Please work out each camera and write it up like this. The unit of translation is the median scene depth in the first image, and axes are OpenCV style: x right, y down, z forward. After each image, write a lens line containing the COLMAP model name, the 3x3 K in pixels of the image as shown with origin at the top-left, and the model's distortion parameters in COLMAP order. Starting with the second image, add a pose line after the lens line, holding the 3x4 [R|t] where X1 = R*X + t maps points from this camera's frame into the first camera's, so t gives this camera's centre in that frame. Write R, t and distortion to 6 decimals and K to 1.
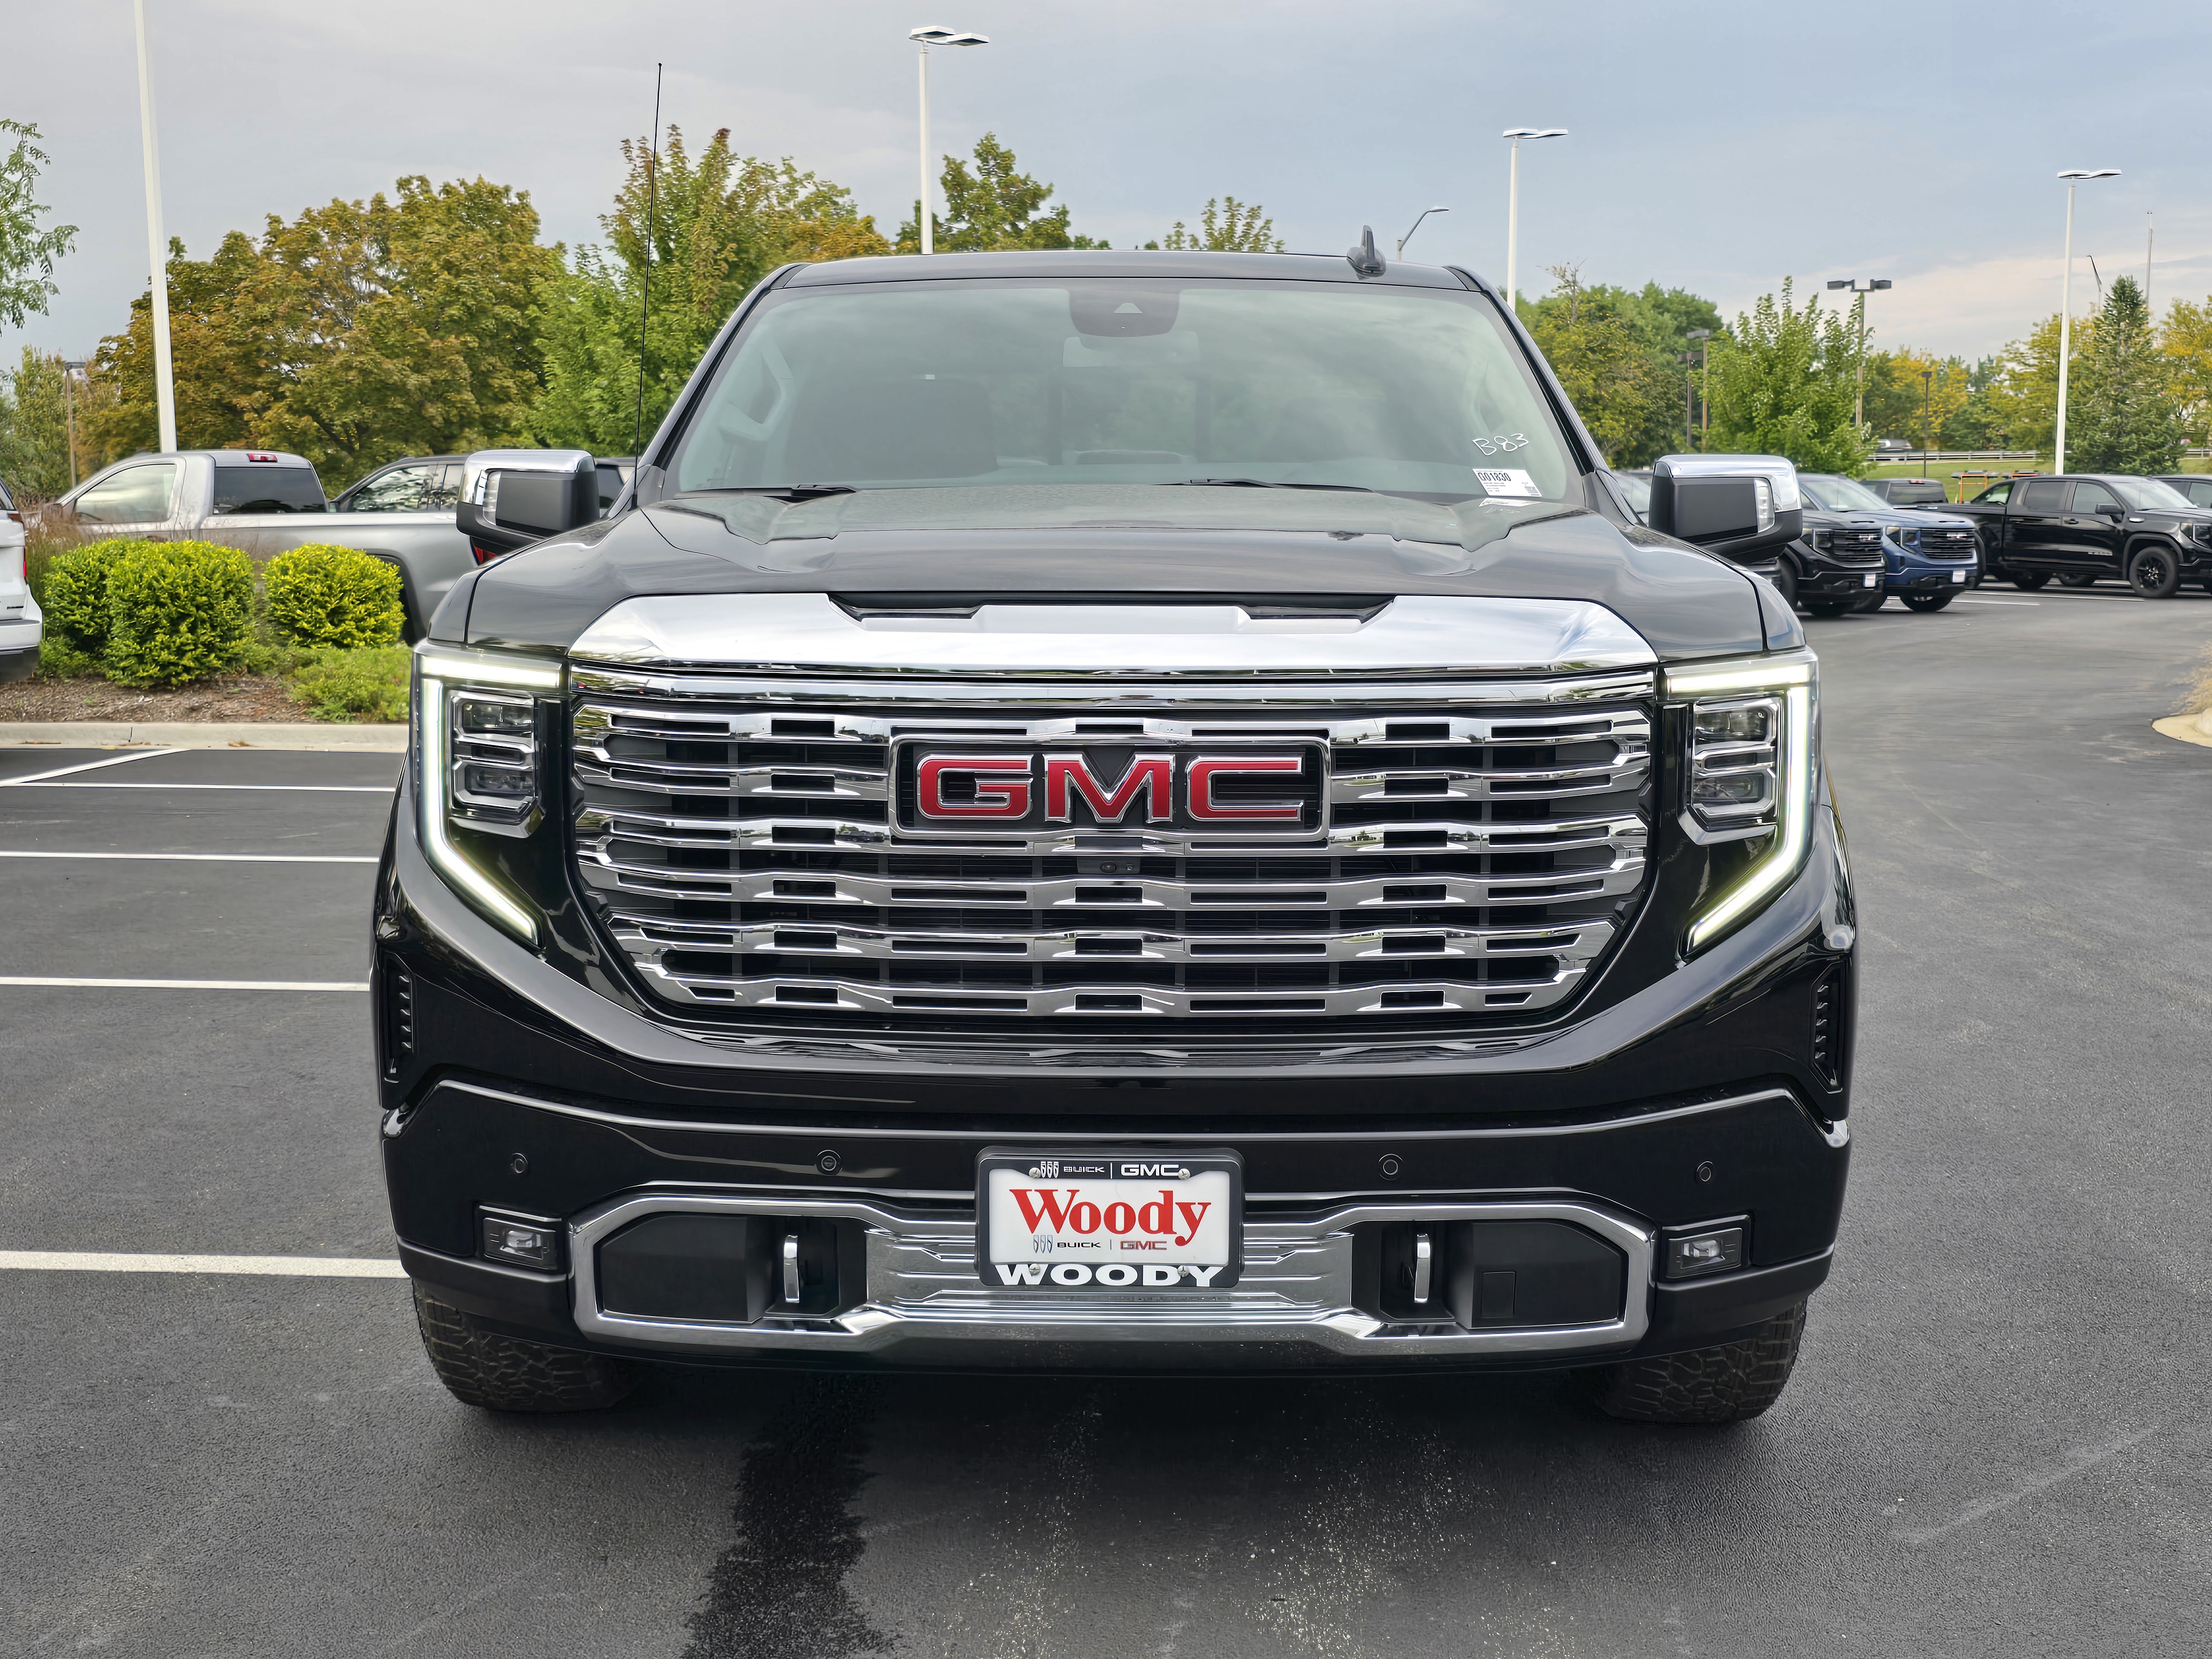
lens RADIAL K [[2603.7, 0, 1111.5], [0, 2603.7, 861.0], [0, 0, 1]] dist [0.184962, -0.367092]
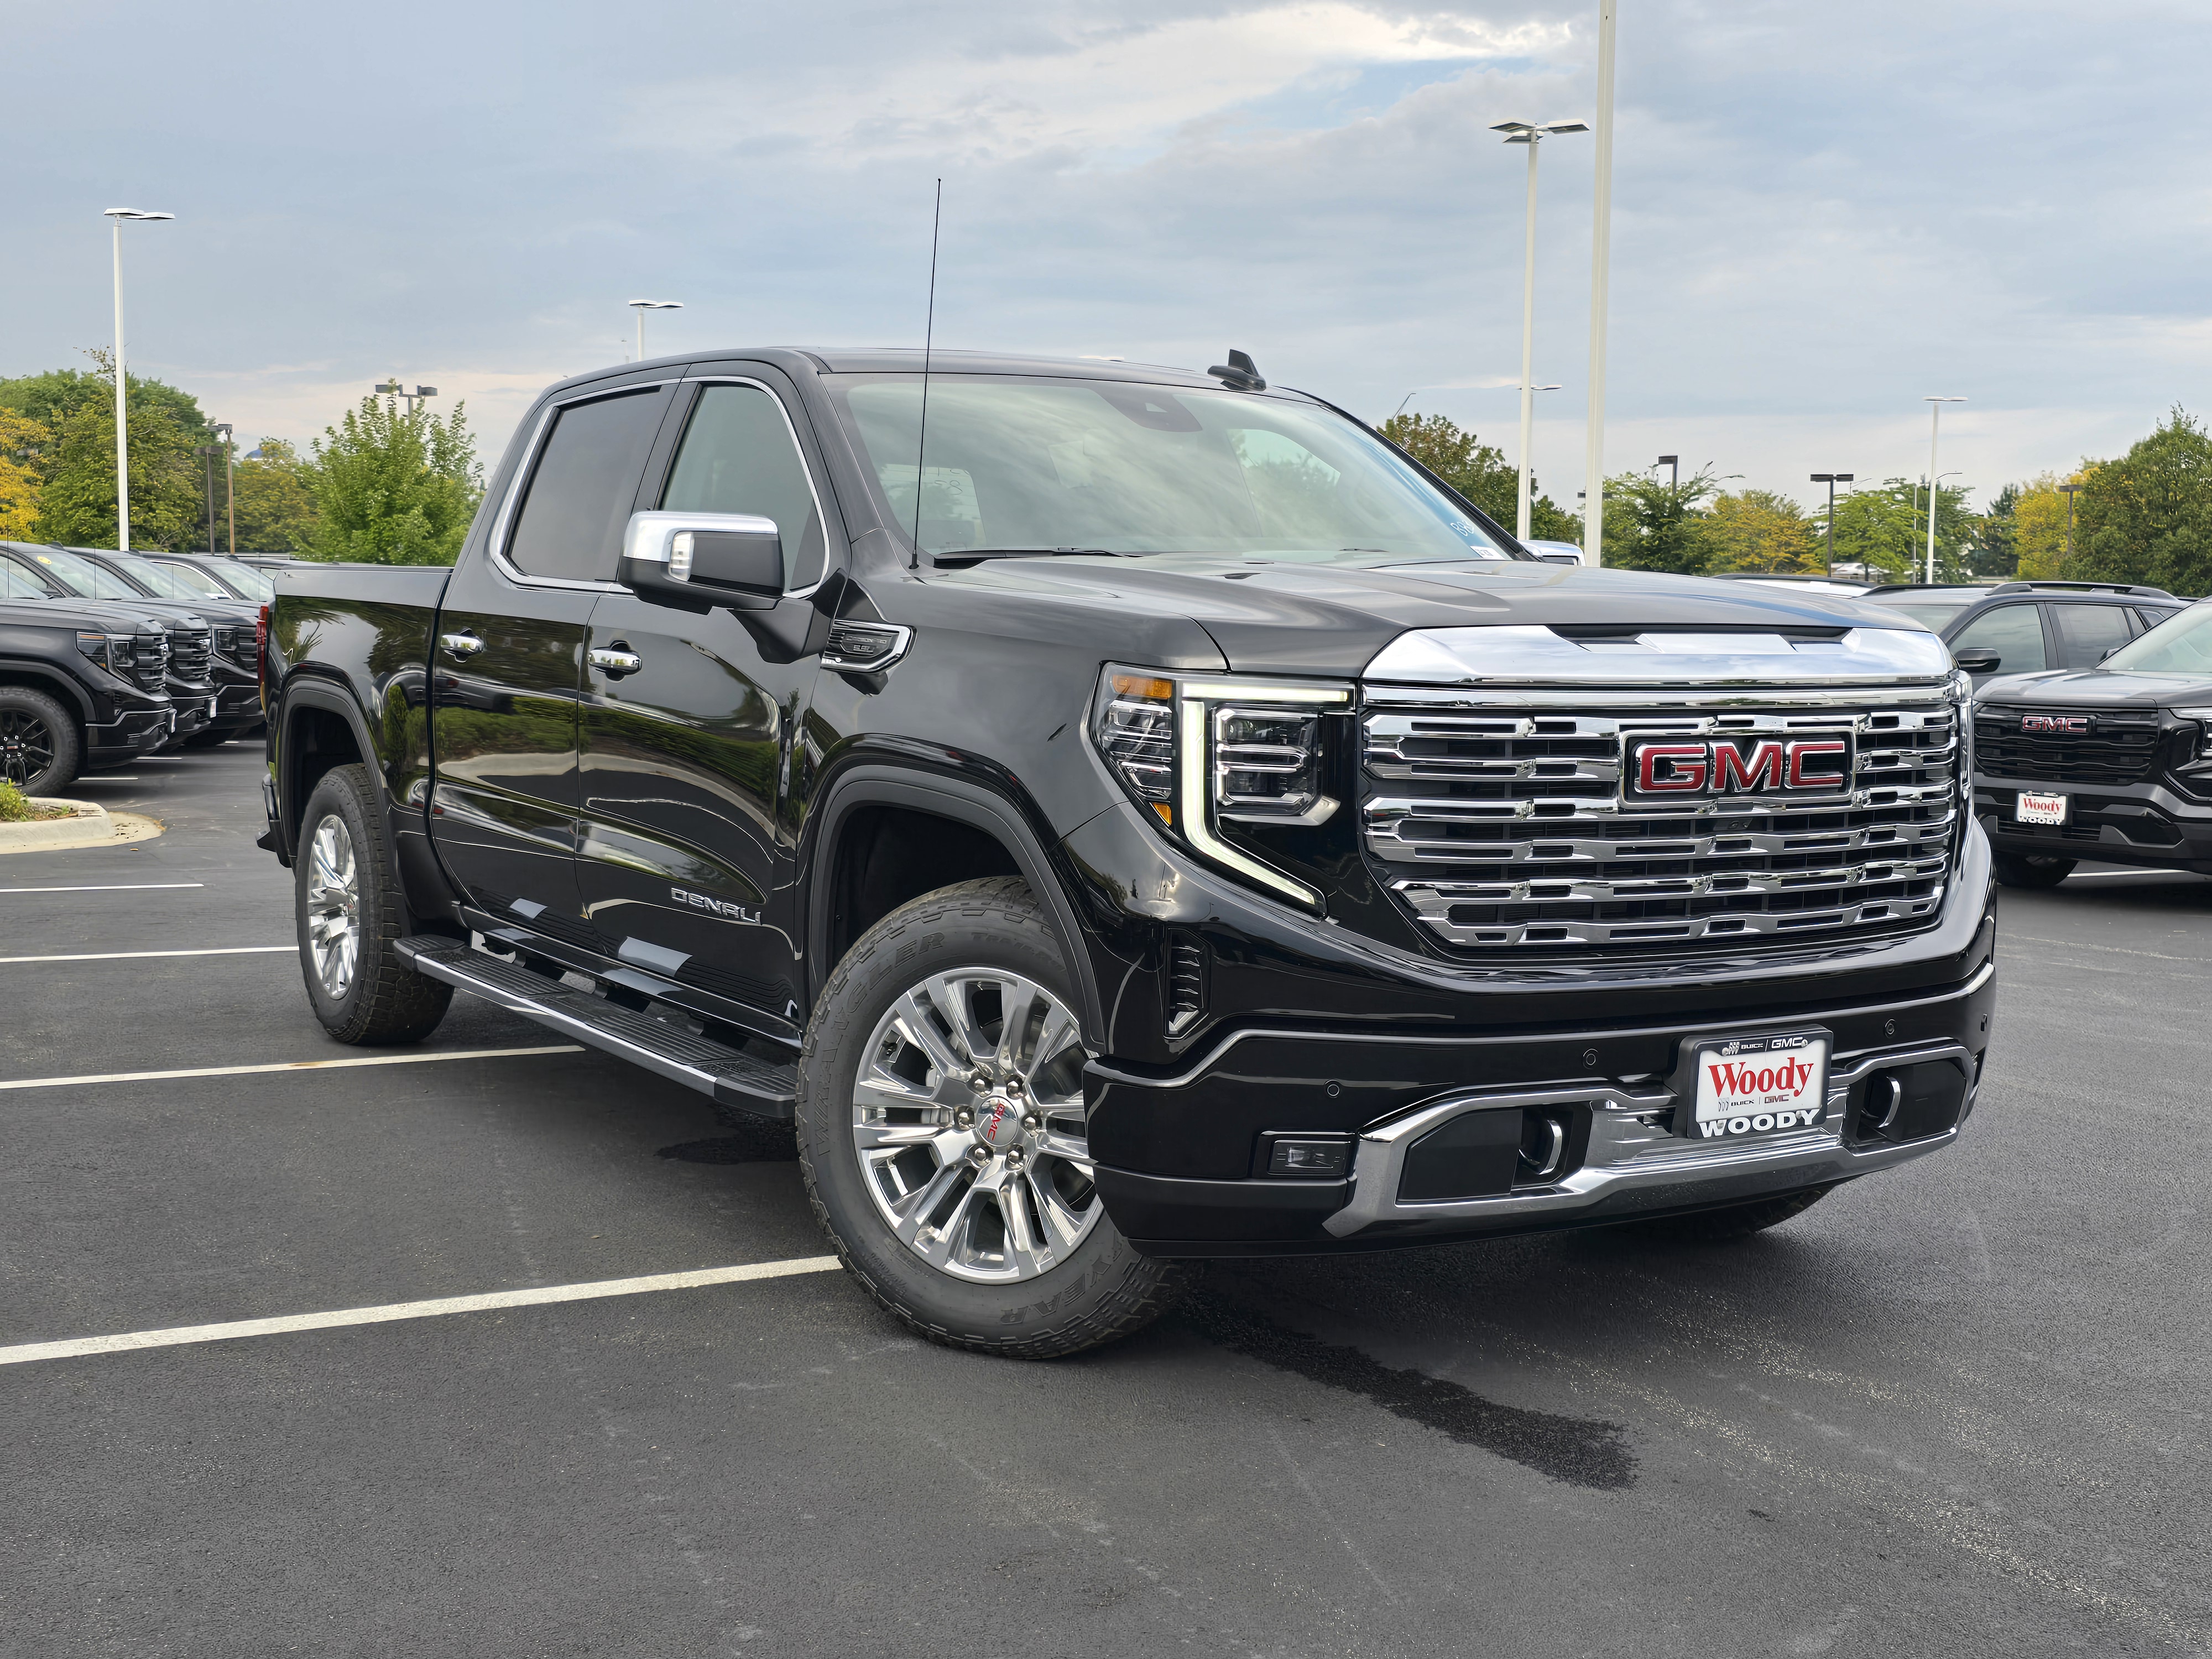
lens RADIAL K [[2512.2, 0, 1106.0], [0, 2512.2, 829.5], [0, 0, 1]] dist [0.104750, -0.275417]
pose [[0.852208, -0.038764, 0.521765, -0.970752], [0.059219, 0.997990, -0.022578, 0.014983], [-0.519841, 0.050139, 0.852791, 0.043943]]
